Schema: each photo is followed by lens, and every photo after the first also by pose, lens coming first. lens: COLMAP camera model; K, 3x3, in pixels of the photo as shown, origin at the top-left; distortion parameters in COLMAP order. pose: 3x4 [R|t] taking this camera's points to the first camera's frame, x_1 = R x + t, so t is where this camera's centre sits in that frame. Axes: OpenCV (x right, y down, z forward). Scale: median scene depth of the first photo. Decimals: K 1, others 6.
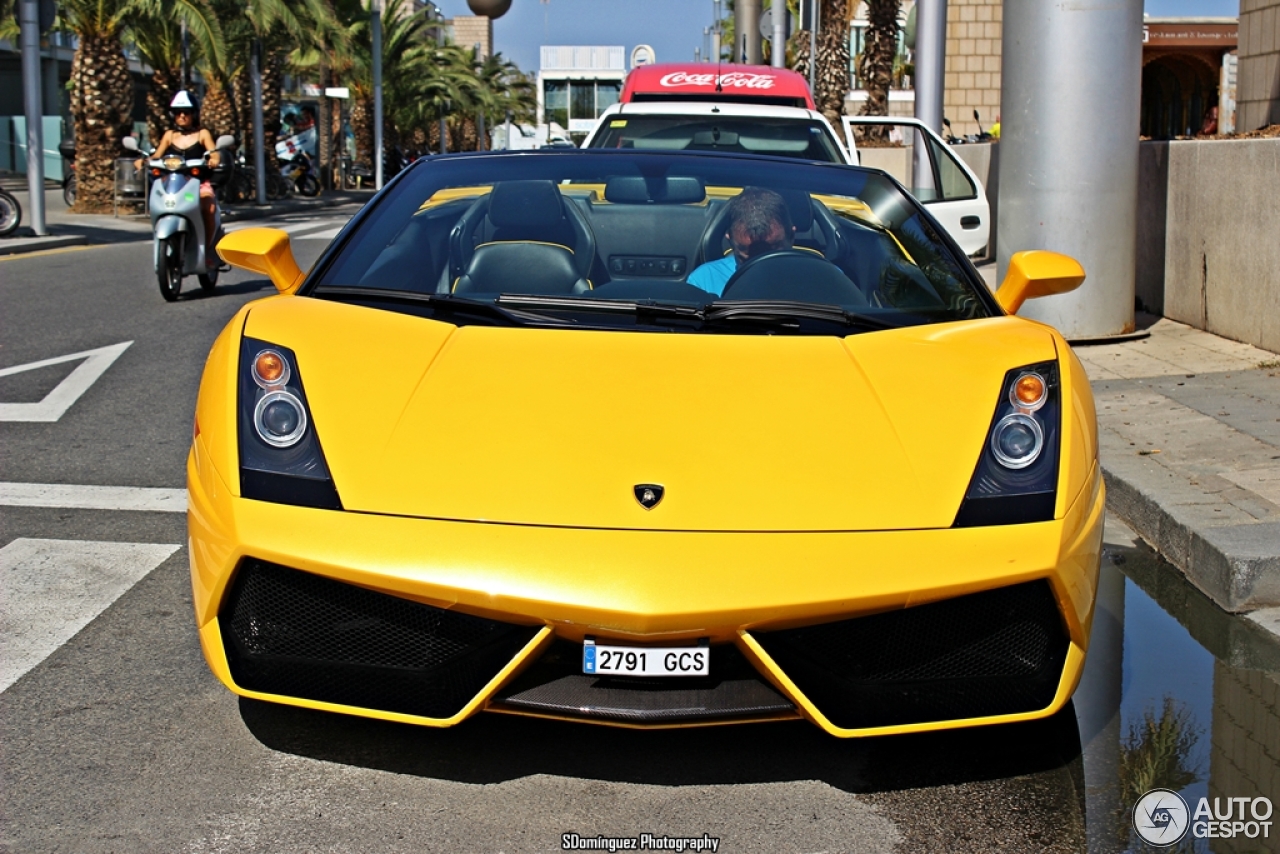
lens RADIAL K [[2072.2, 0, 641.8], [0, 2072.2, 425.3], [0, 0, 1]] dist [-0.017429, 0.000000]
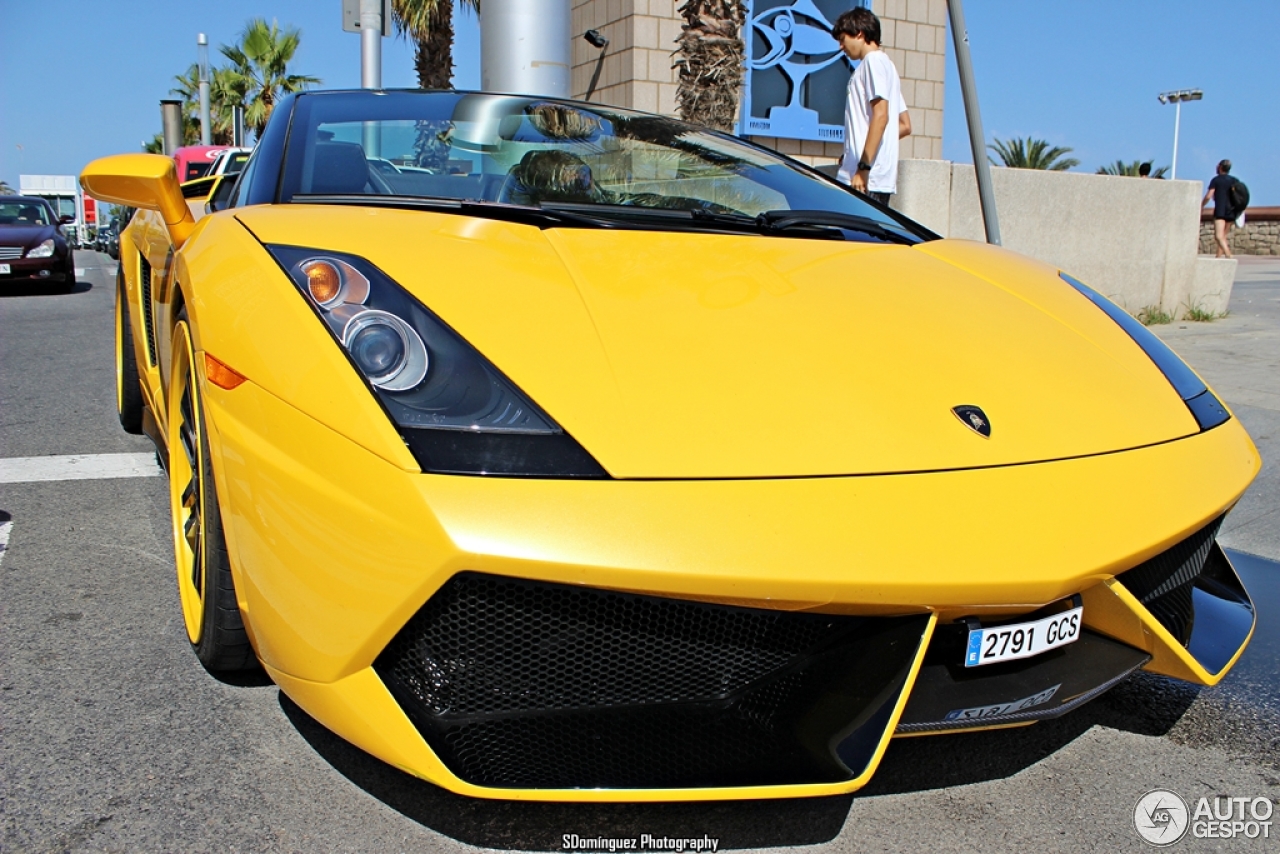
lens RADIAL K [[1059.0, 0, 649.2], [0, 1059.0, 440.8], [0, 0, 1]] dist [-0.089209, 0.043862]
pose [[0.881064, -0.082862, 0.465682, -0.251837], [0.055181, 0.995820, 0.072791, 0.006034], [-0.469767, -0.038437, 0.881953, 0.631111]]
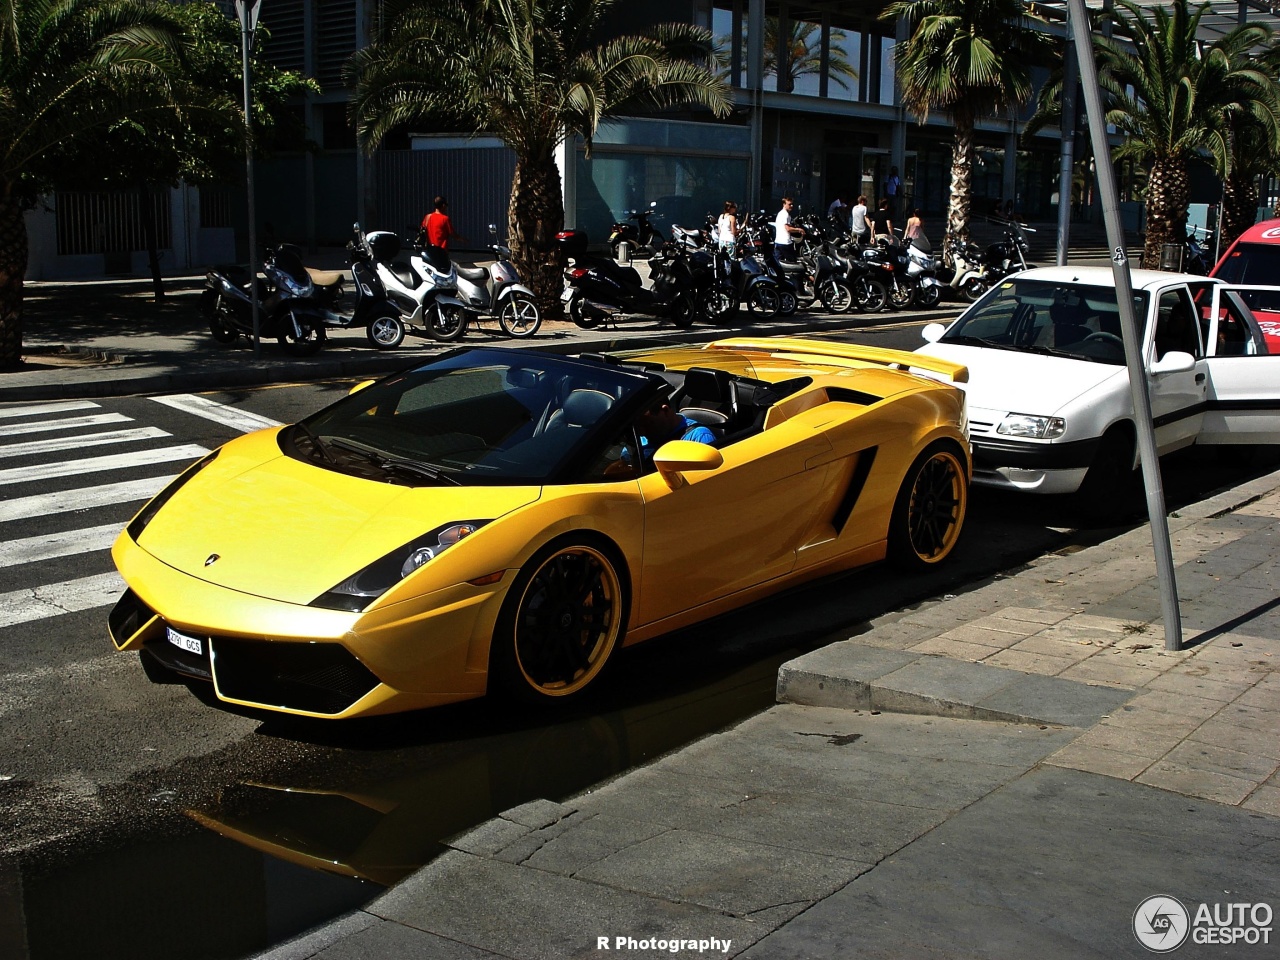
lens RADIAL K [[1448.2, 0, 648.8], [0, 1448.2, 480.9], [0, 0, 1]] dist [-0.118485, 0.000000]
pose [[0.752908, 0.133860, -0.644368, 1.052638], [-0.097107, 0.990976, 0.092399, -0.184183], [0.650922, -0.006995, 0.759112, 0.207534]]
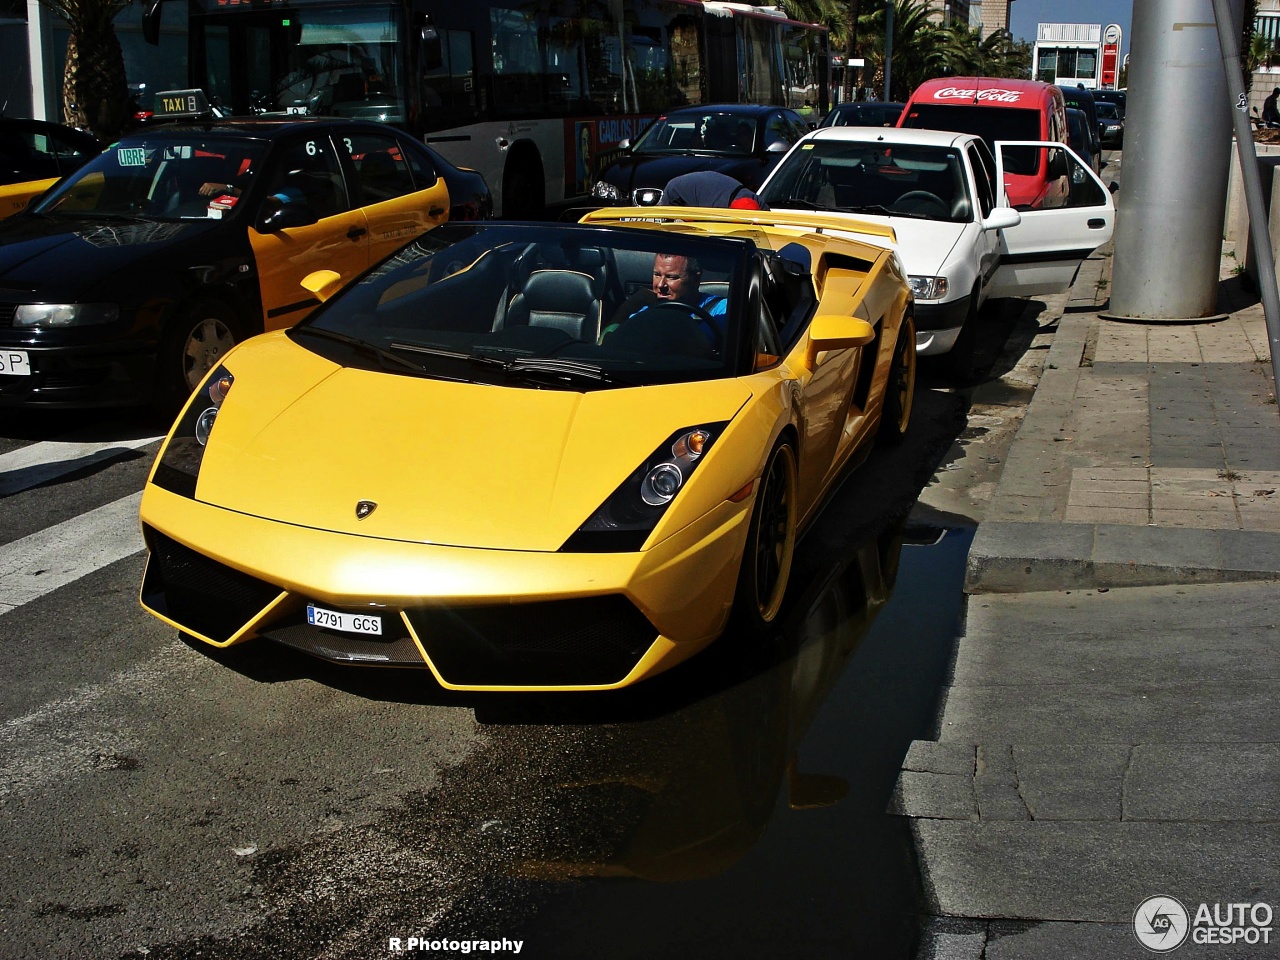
lens RADIAL K [[1448.2, 0, 638.7], [0, 1448.2, 481.5], [0, 0, 1]] dist [-0.118485, 0.000000]
pose [[0.948453, 0.092554, -0.303103, 0.444672], [-0.051126, 0.988562, 0.141883, -0.126685], [0.312768, -0.119073, 0.942336, 0.077583]]
